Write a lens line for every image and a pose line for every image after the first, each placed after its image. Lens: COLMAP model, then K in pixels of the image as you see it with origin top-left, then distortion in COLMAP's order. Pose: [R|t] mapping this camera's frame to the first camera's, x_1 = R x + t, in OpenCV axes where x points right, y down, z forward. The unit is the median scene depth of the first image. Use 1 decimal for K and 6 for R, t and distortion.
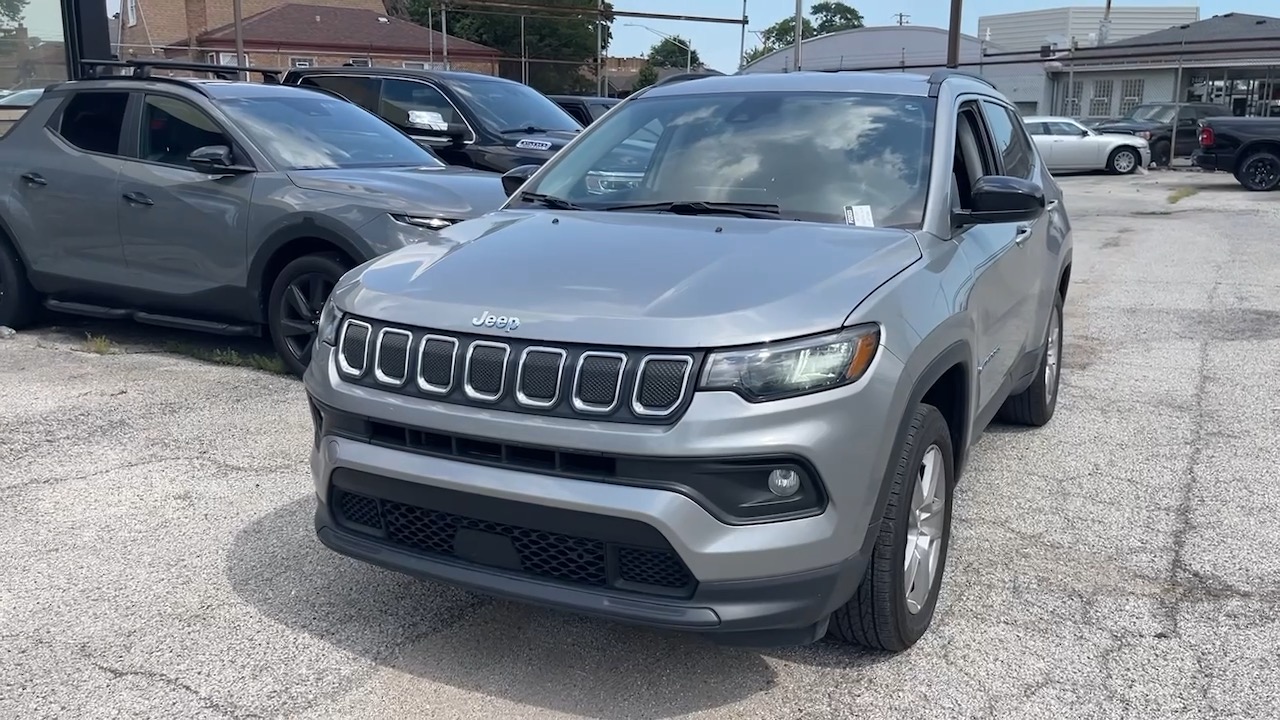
lens RADIAL K [[1114.2, 0, 641.4], [0, 1114.2, 366.5], [0, 0, 1]] dist [0.050811, -0.039489]
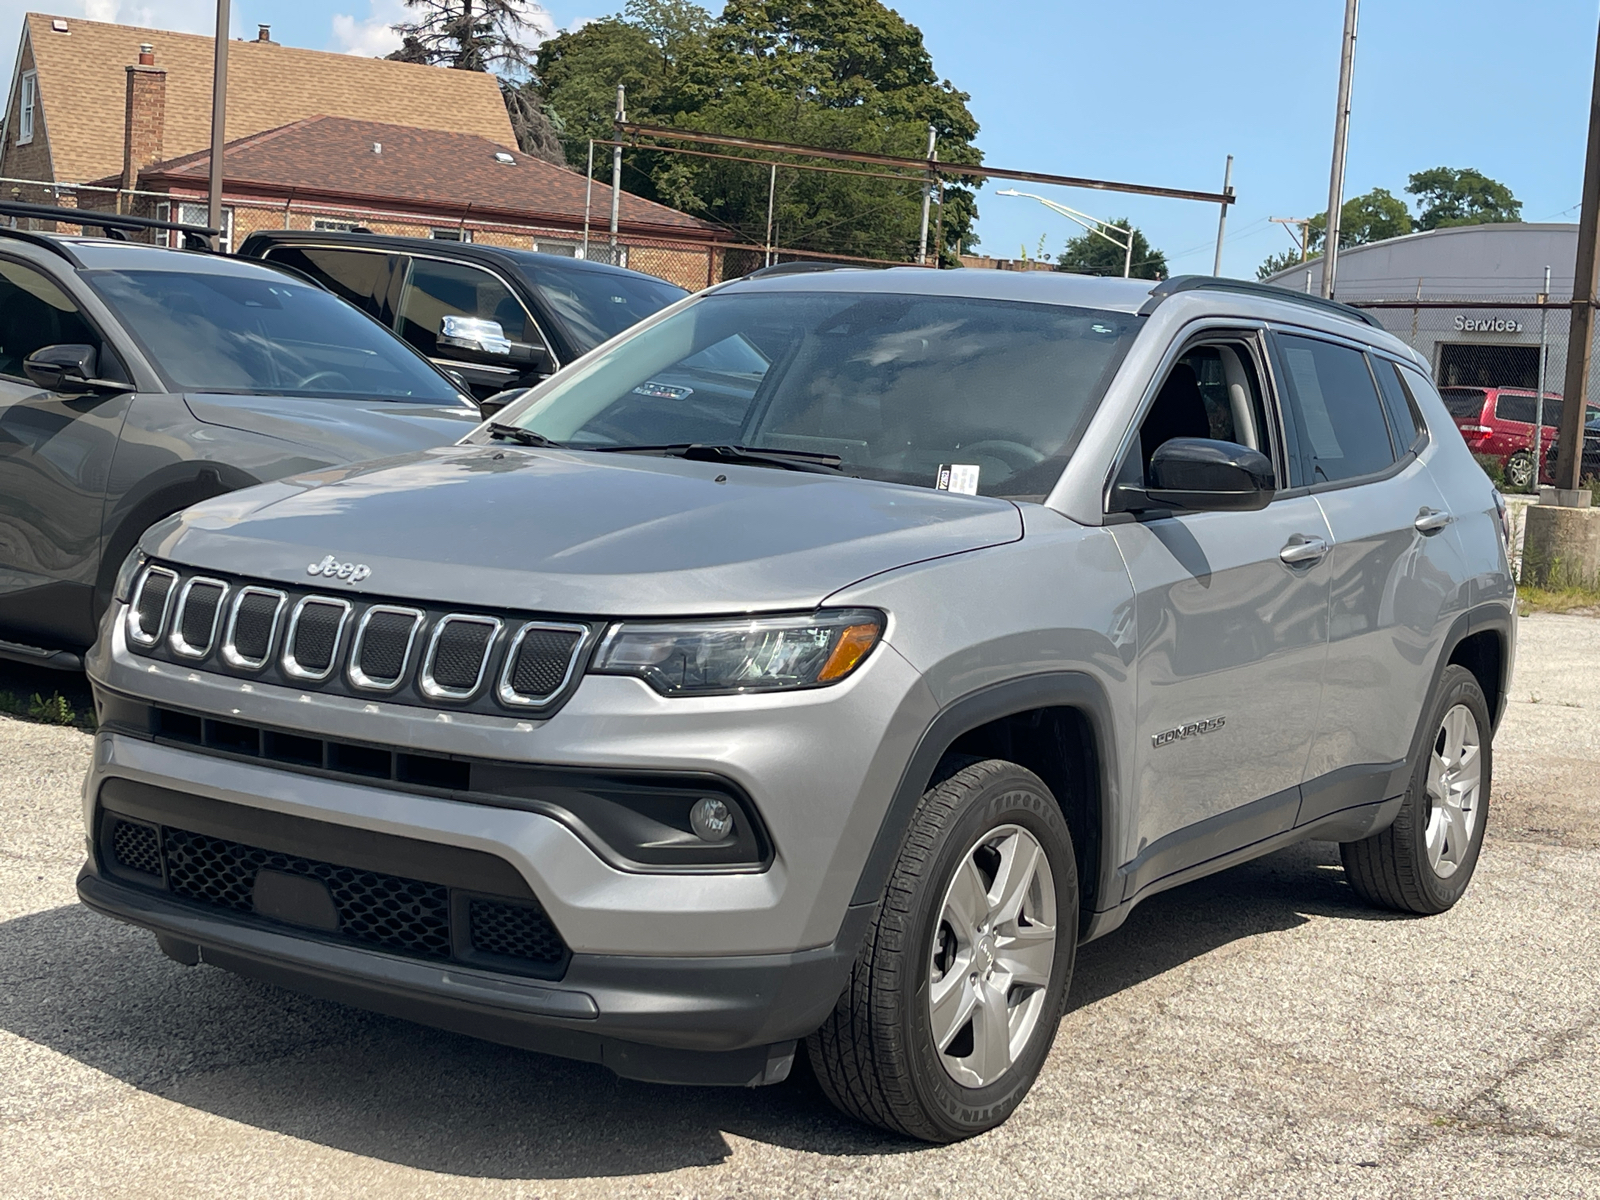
lens RADIAL K [[2389.5, 0, 820.1], [0, 2389.5, 601.4], [0, 0, 1]] dist [0.133403, -0.463236]
pose [[0.993706, 0.068524, -0.088620, 0.216624], [-0.079135, 0.989325, -0.122364, 0.099266], [0.079289, 0.128607, 0.988521, -0.329035]]
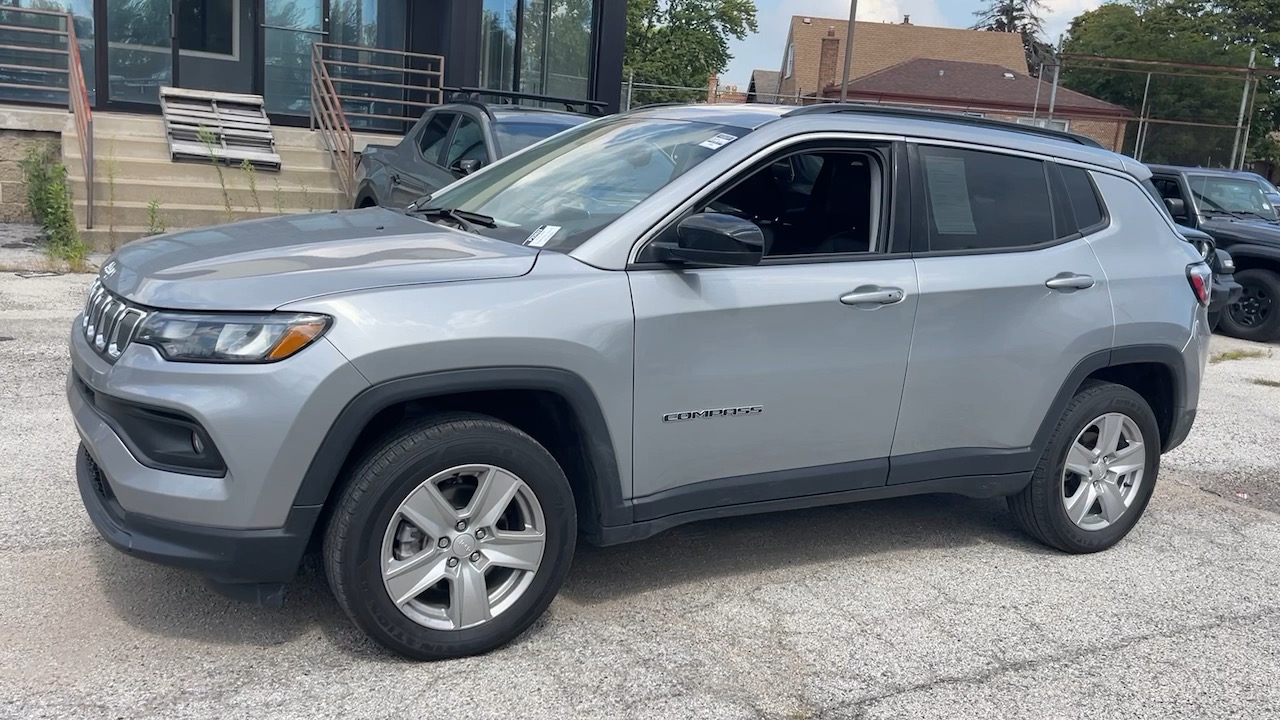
lens RADIAL K [[1114.2, 0, 641.4], [0, 1114.2, 366.5], [0, 0, 1]] dist [0.050811, -0.039489]
pose [[0.831700, 0.162504, -0.530912, 0.724695], [-0.187550, 0.982231, 0.006841, -0.038943], [0.522590, 0.093883, 0.847399, 0.194783]]
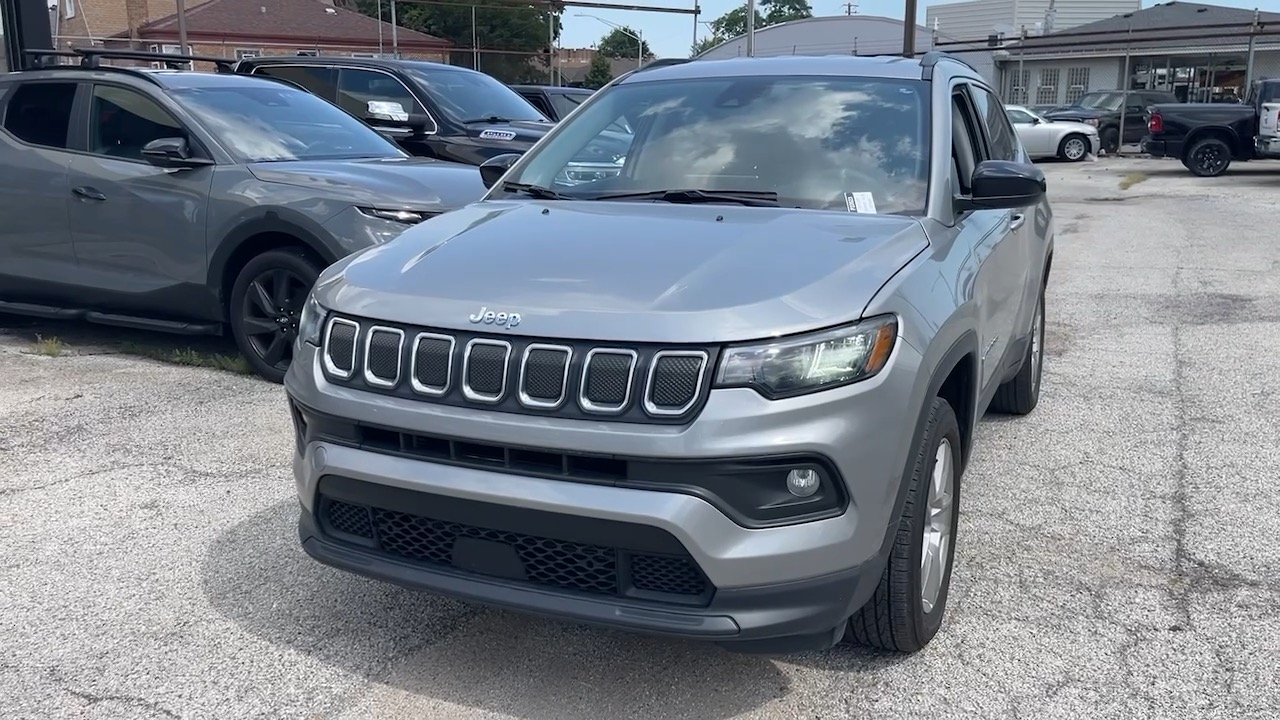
lens RADIAL K [[1114.2, 0, 641.4], [0, 1114.2, 366.5], [0, 0, 1]] dist [0.050811, -0.039489]
pose [[0.999035, -0.016250, 0.040811, -0.032578], [0.015948, 0.999843, 0.007699, -0.003215], [-0.040930, -0.007040, 0.999137, 0.035709]]
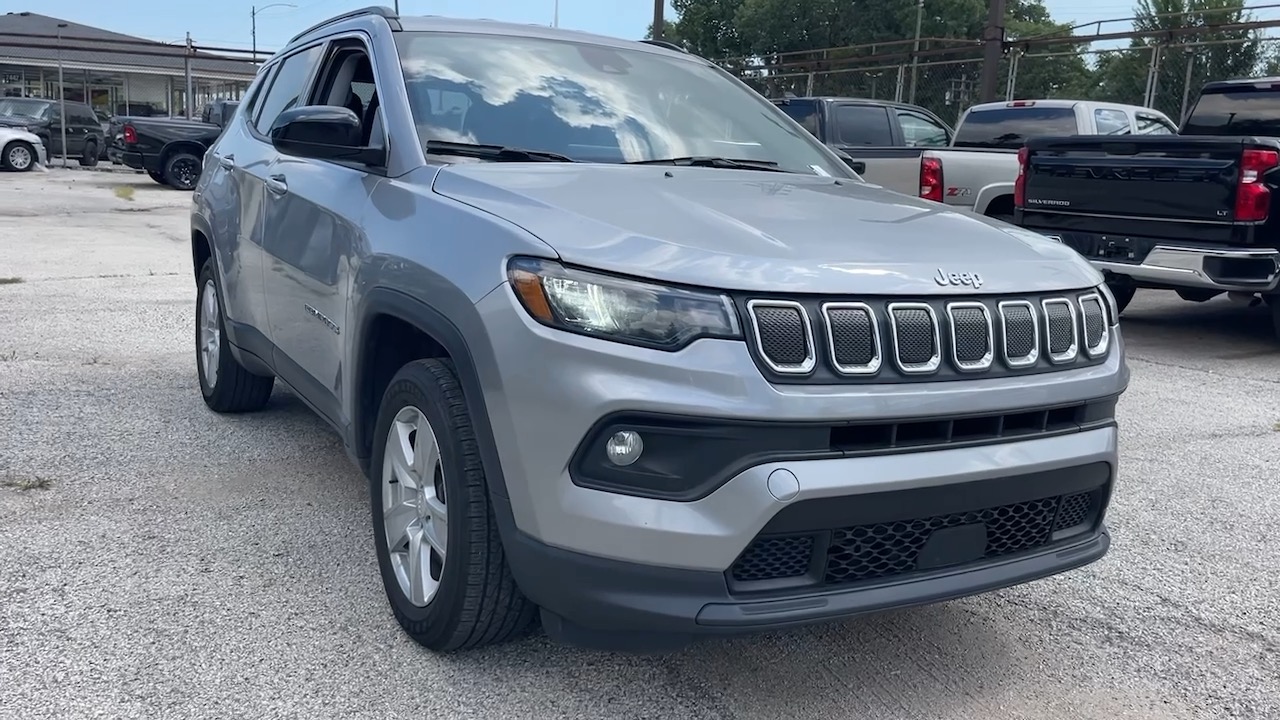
lens RADIAL K [[1114.2, 0, 641.4], [0, 1114.2, 366.5], [0, 0, 1]] dist [0.050811, -0.039489]
pose [[0.535878, -0.124437, 0.835075, -0.701721], [0.128125, 0.989610, 0.065246, -0.043118], [-0.834517, 0.072030, 0.546253, 0.525232]]
